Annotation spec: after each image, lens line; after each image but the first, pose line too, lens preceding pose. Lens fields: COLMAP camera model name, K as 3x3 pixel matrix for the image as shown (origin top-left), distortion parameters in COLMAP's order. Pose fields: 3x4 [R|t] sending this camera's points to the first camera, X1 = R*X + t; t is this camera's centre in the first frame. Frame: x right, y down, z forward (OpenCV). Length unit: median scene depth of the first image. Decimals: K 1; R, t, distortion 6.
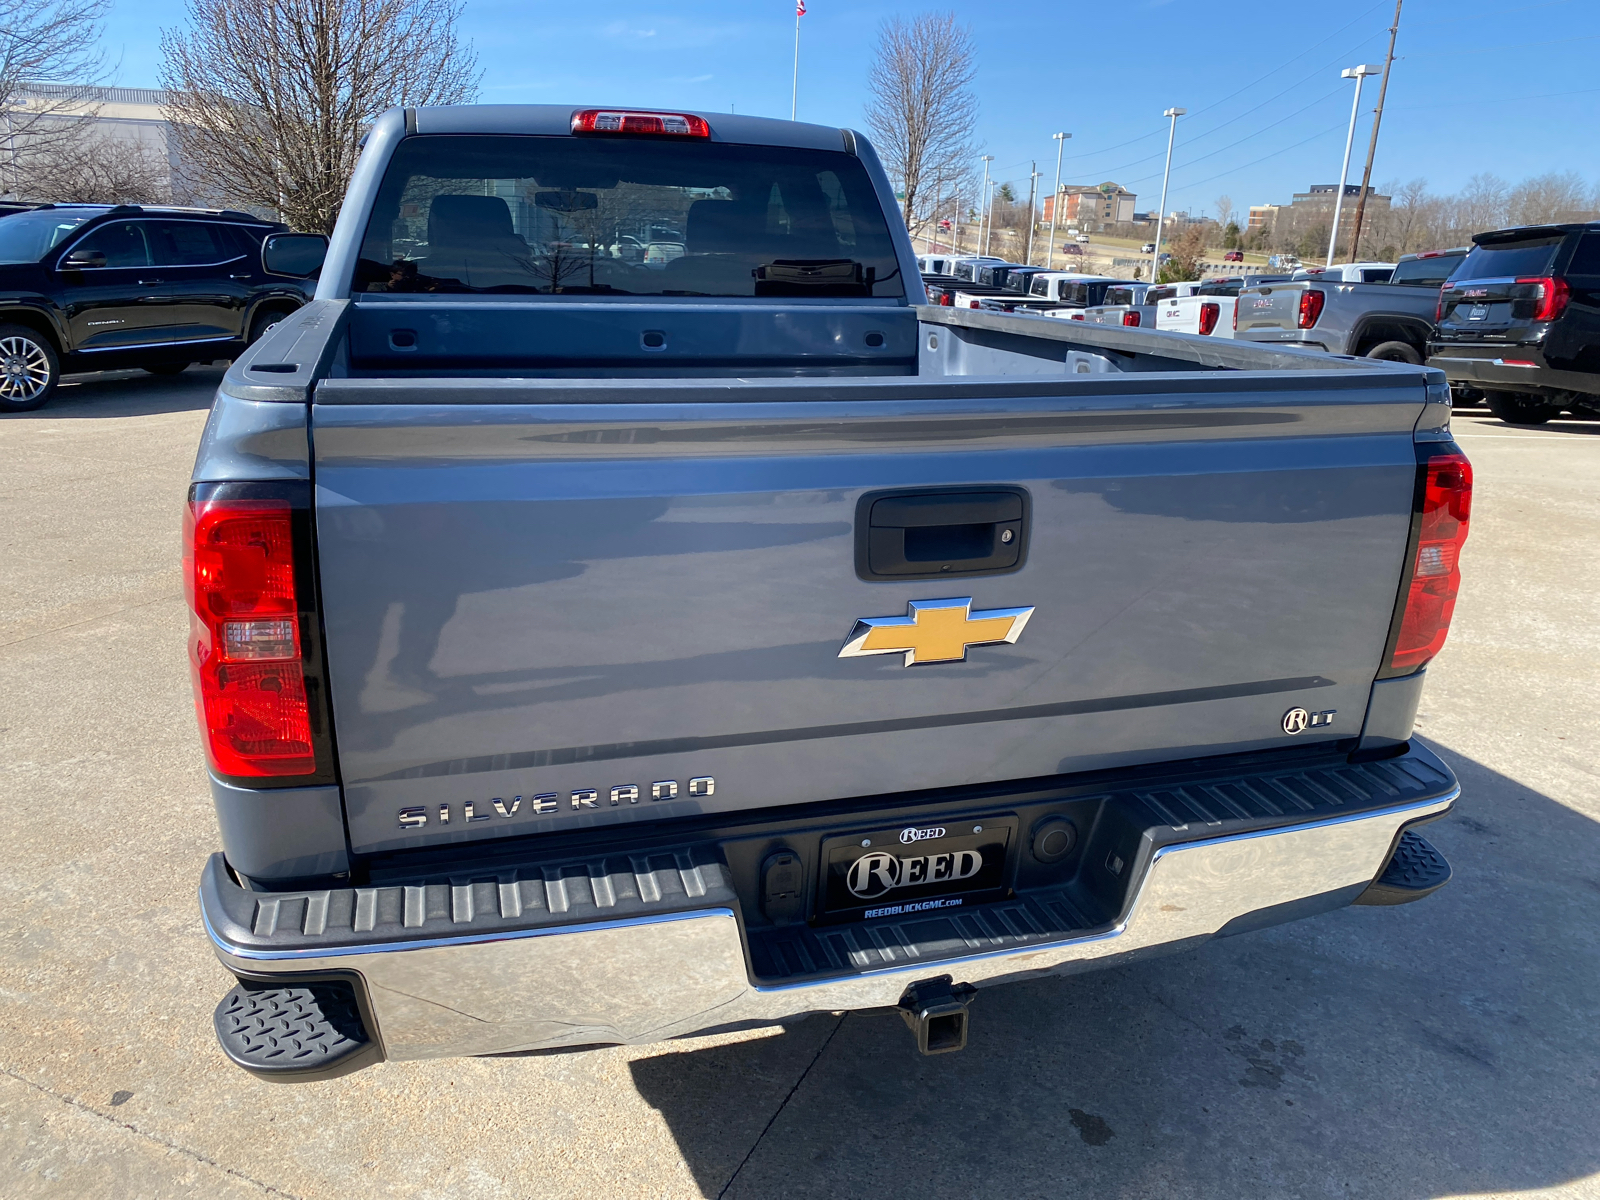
lens RADIAL K [[1237.6, 0, 826.3], [0, 1237.6, 612.1], [0, 0, 1]] dist [0.016249, -0.010370]
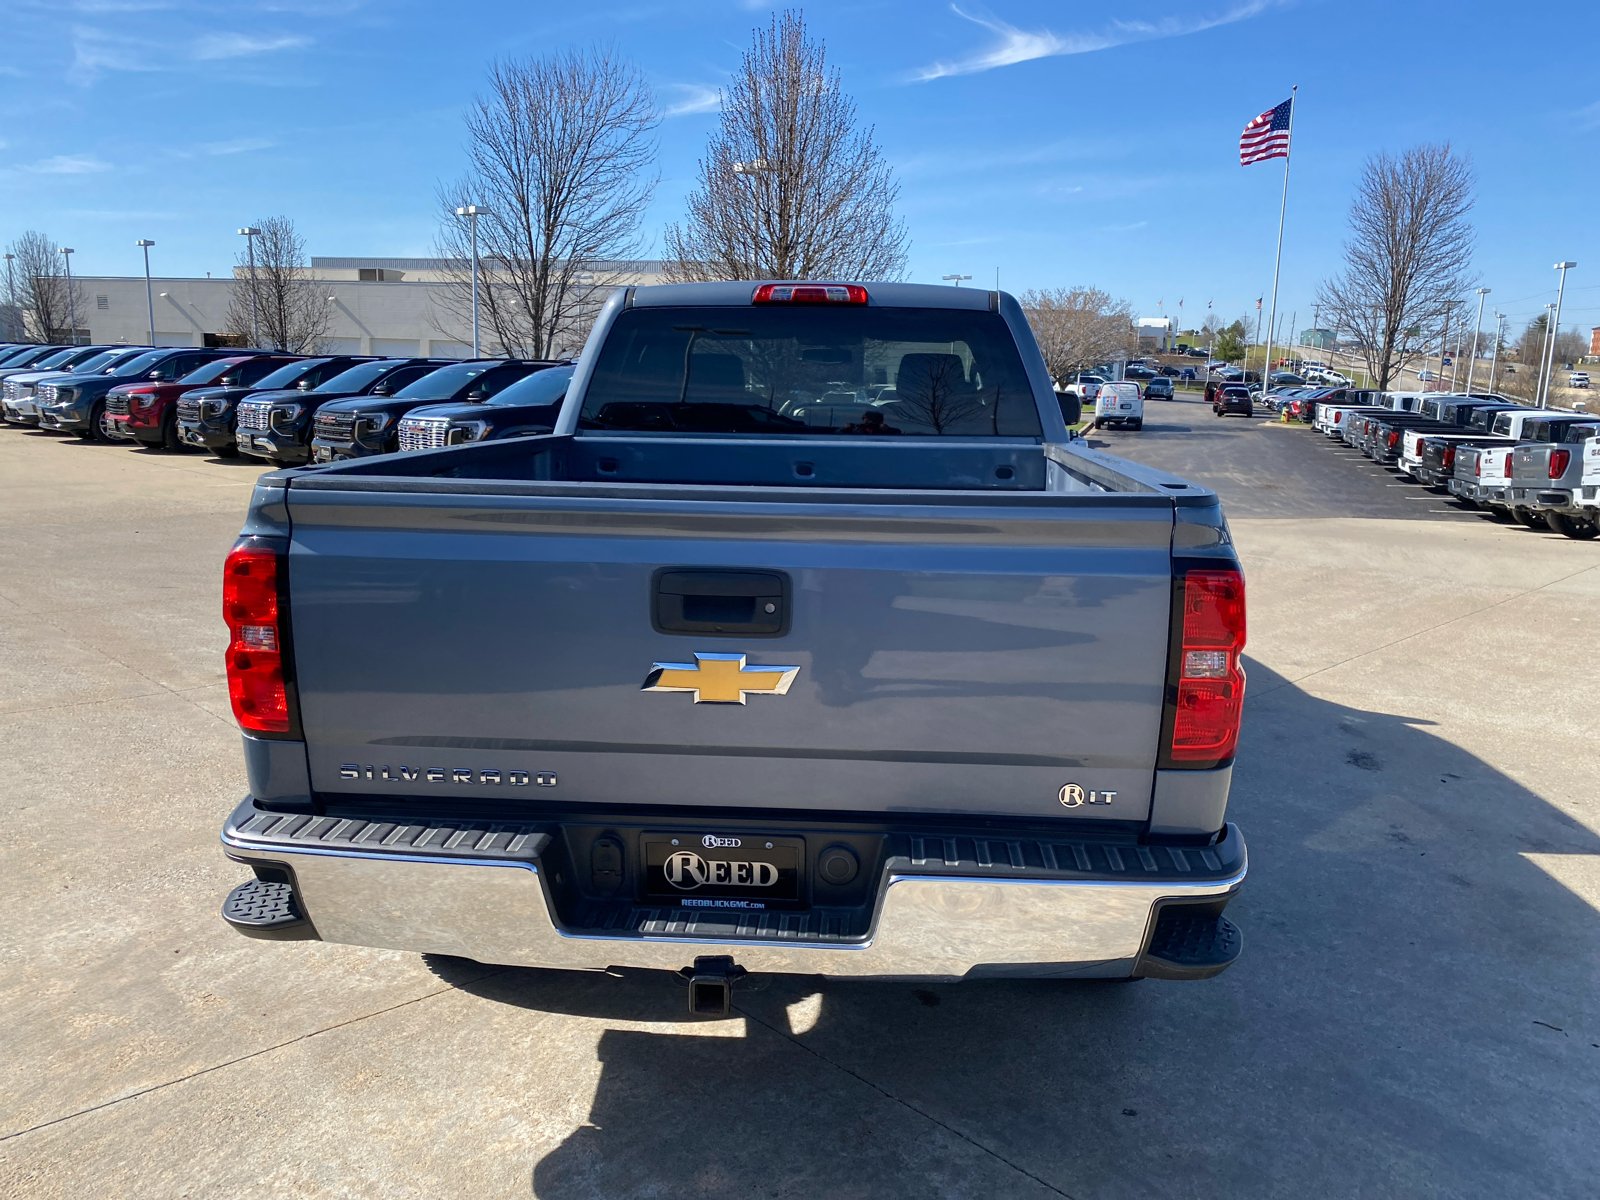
lens RADIAL K [[1237.6, 0, 834.9], [0, 1237.6, 604.6], [0, 0, 1]] dist [0.016249, -0.010370]
pose [[0.932278, 0.053456, -0.357772, 0.613520], [-0.093445, 0.991041, -0.095424, 0.046398], [0.349466, 0.122394, 0.928920, -0.169394]]
